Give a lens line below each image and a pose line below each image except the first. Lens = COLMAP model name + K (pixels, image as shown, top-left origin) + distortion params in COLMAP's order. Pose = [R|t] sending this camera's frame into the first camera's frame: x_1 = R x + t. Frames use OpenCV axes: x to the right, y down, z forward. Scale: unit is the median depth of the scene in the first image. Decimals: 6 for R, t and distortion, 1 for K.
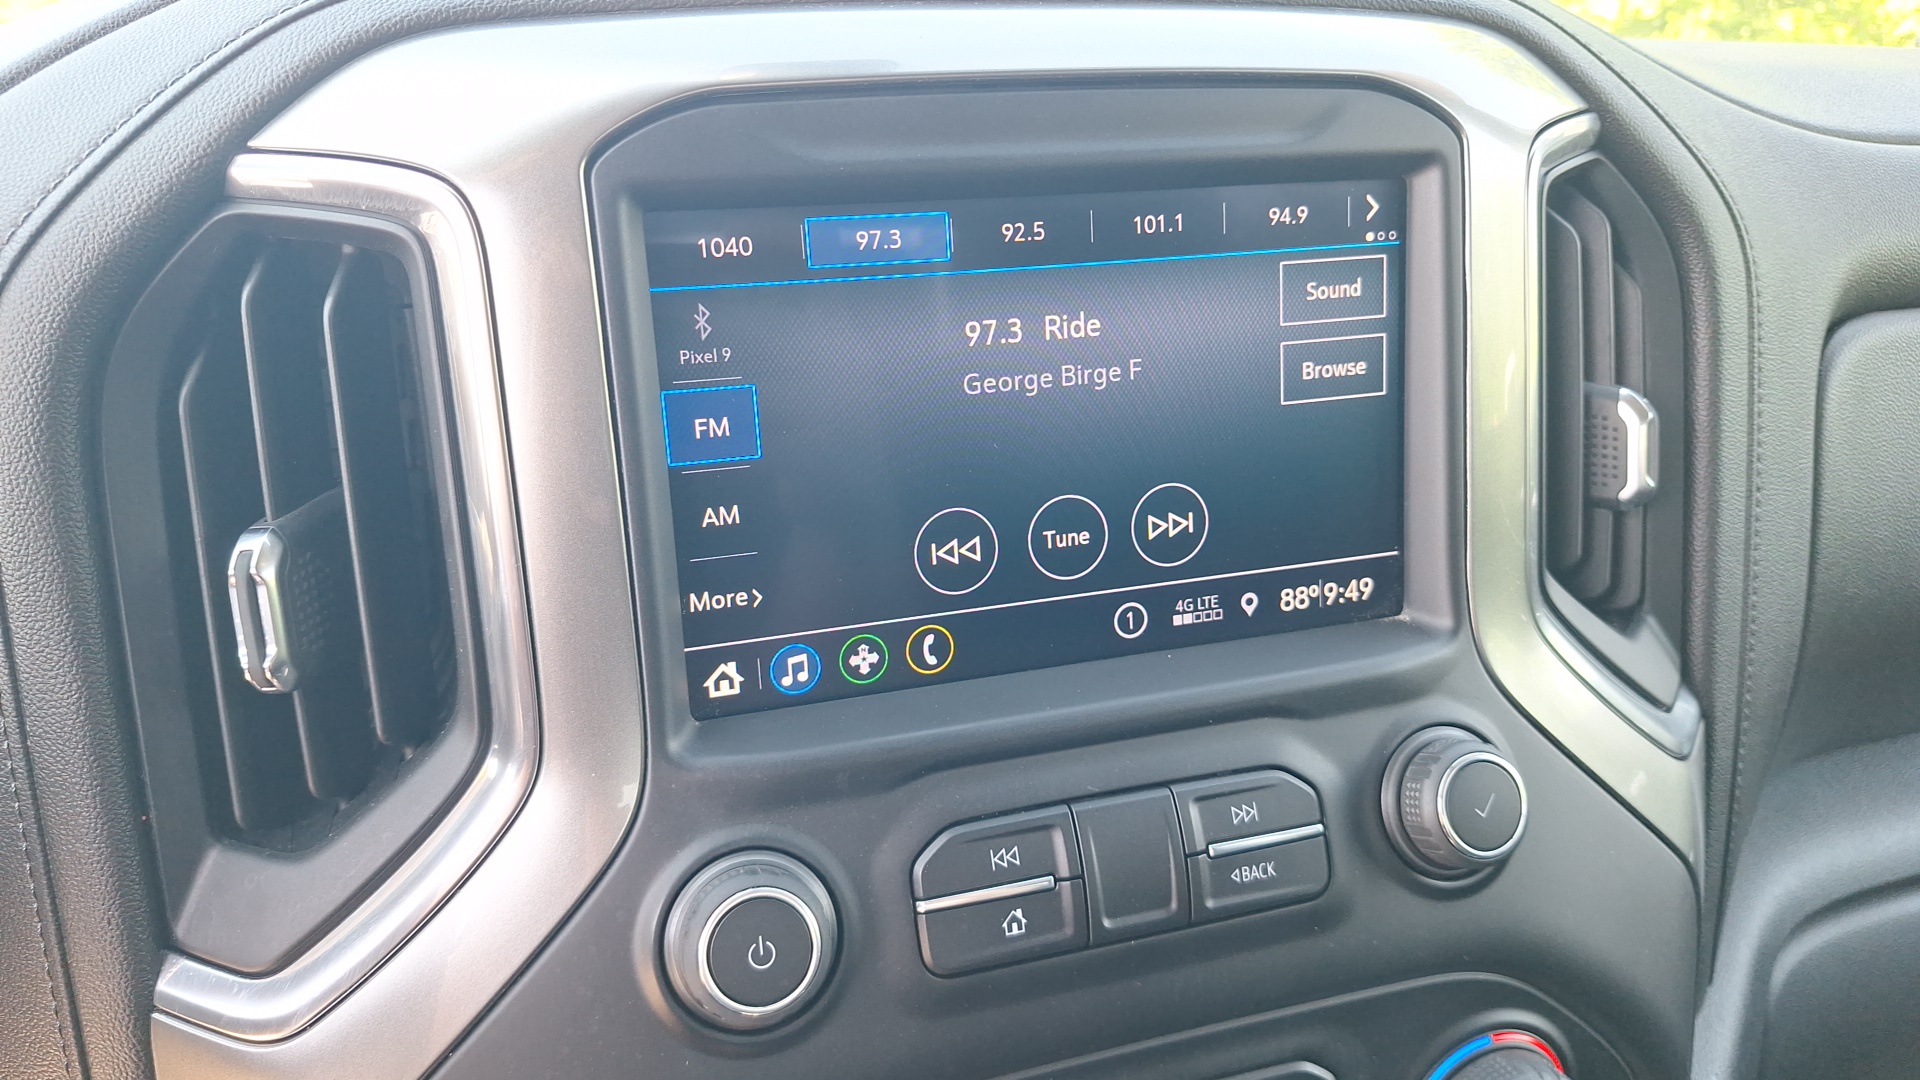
lens RADIAL K [[1344.5, 0, 942.4], [0, 1344.5, 526.6], [0, 0, 1]] dist [0.081795, -0.093983]
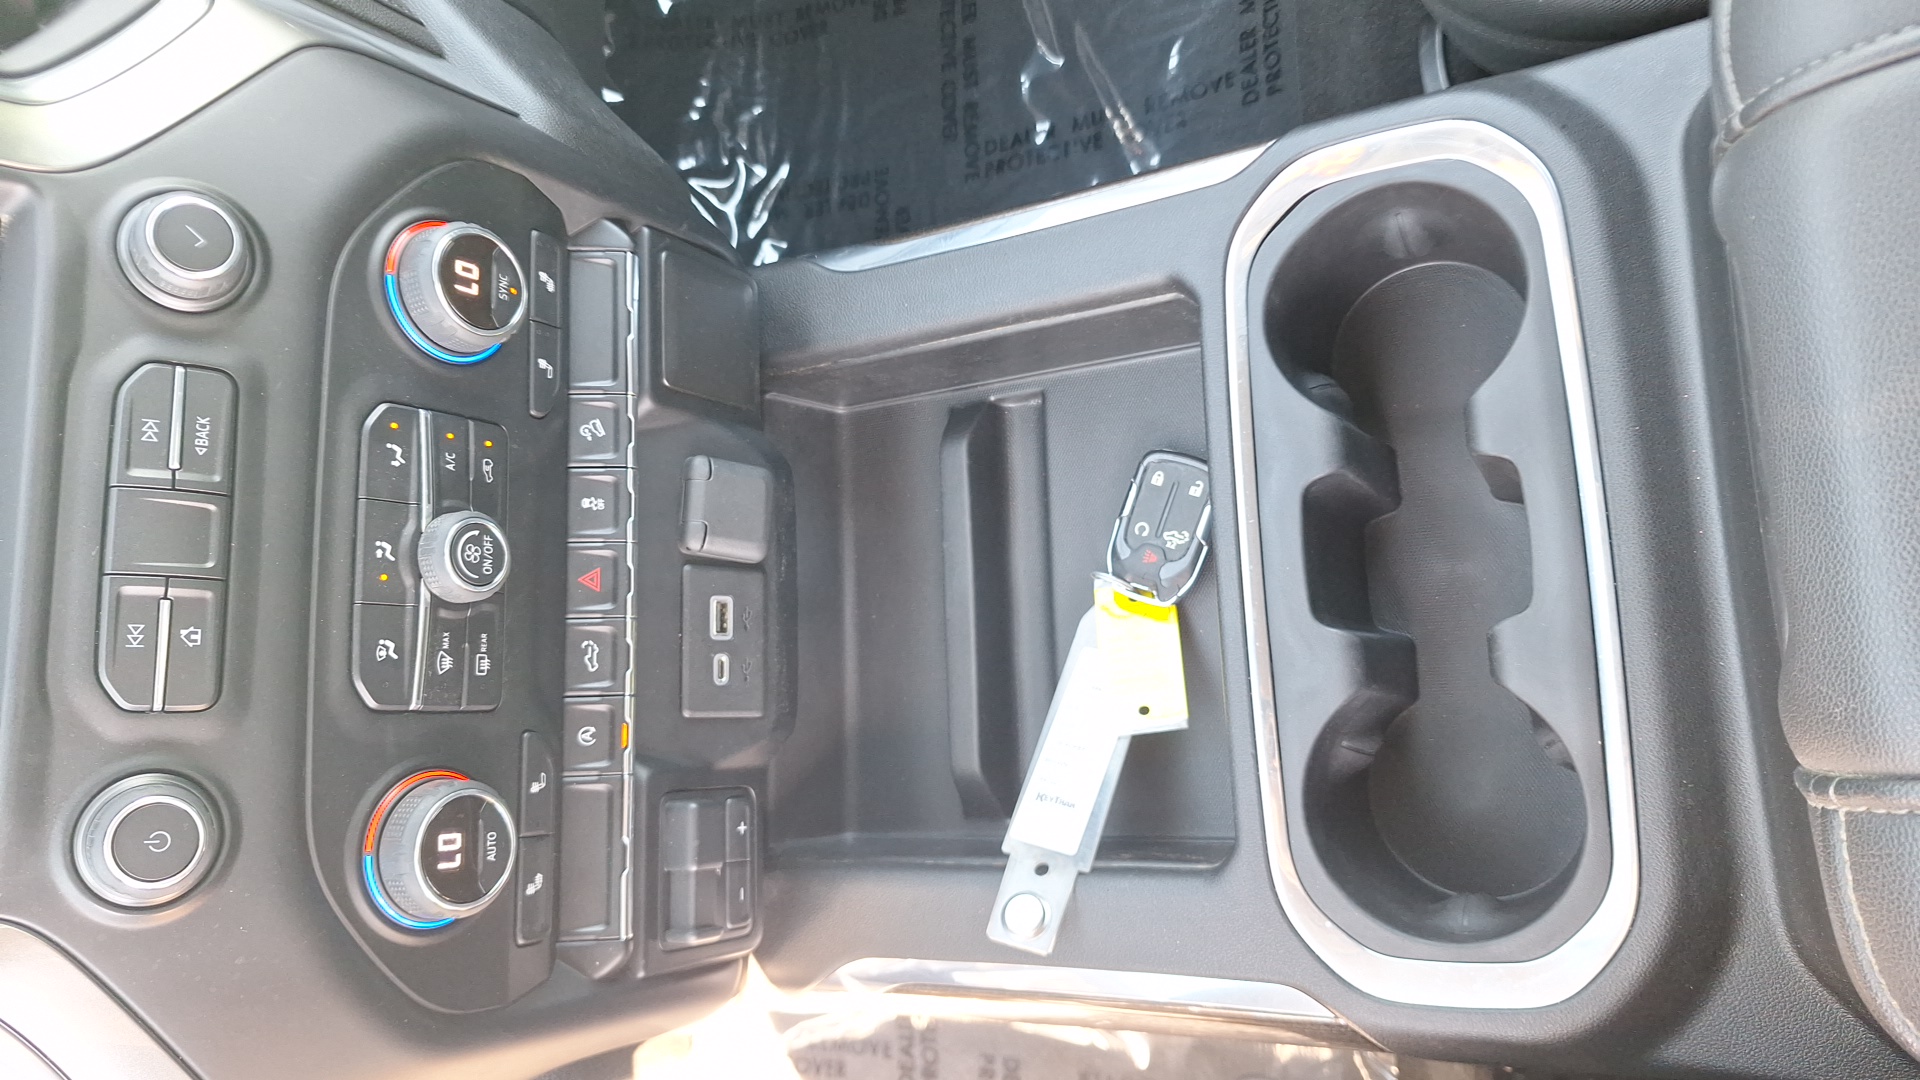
lens RADIAL K [[1344.5, 0, 897.0], [0, 1344.5, 504.5], [0, 0, 1]] dist [0.081795, -0.093983]
pose [[0.242241, -0.969806, 0.028193, 0.290902], [0.739585, 0.203387, 0.641598, -0.072136], [-0.627960, -0.134570, 0.766523, -0.404443]]
